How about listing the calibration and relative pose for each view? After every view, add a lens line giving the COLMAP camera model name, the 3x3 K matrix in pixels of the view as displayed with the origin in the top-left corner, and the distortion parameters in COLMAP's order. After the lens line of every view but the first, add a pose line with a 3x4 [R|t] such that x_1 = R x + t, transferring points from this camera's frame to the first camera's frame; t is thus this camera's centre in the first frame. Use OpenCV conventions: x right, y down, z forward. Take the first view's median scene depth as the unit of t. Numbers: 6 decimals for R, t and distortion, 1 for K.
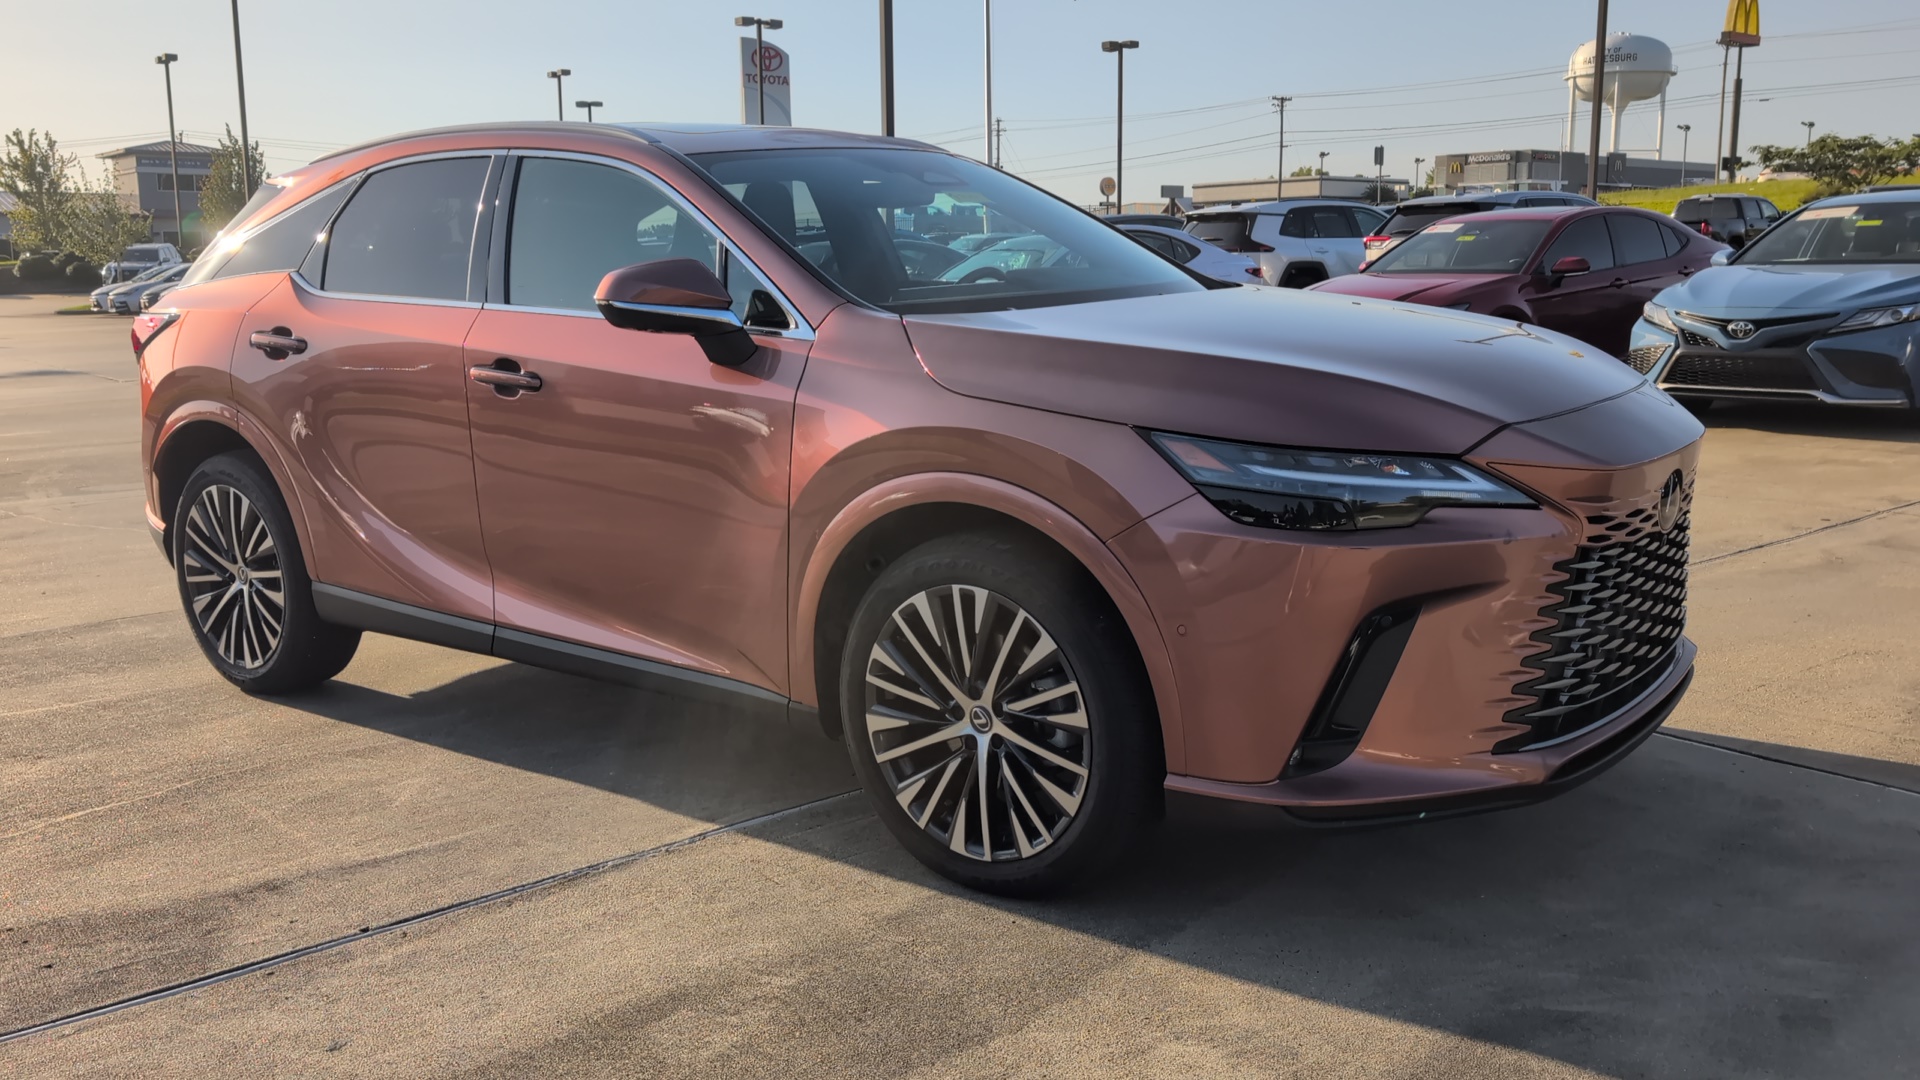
lens RADIAL K [[1600.9, 0, 961.9], [0, 1600.9, 522.0], [0, 0, 1]] dist [0.028266, -0.006323]
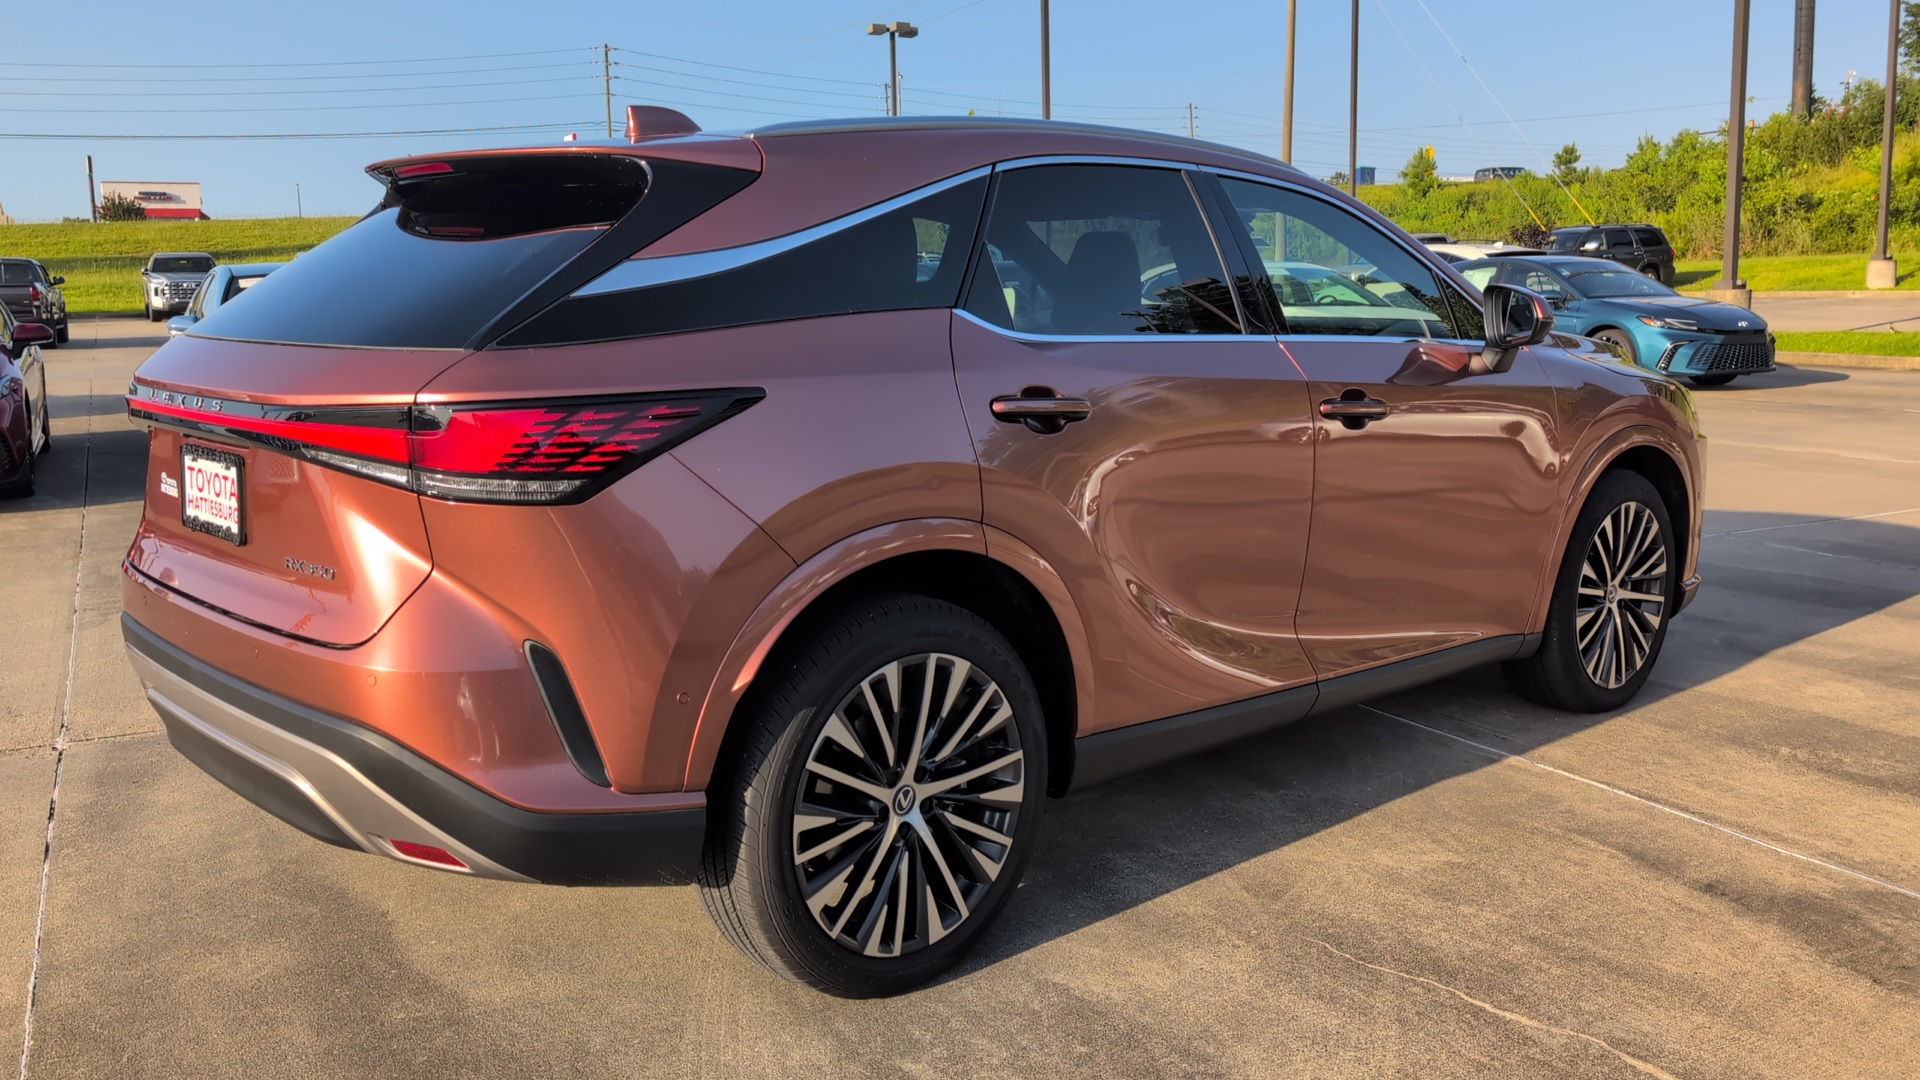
lens RADIAL K [[1600.9, 0, 961.9], [0, 1600.9, 522.0], [0, 0, 1]] dist [0.028266, -0.006323]
pose [[0.145712, -0.117695, 0.982301, -1.099146], [0.153087, 0.983622, 0.095145, -0.133816], [-0.977411, 0.136514, 0.161343, 0.928154]]
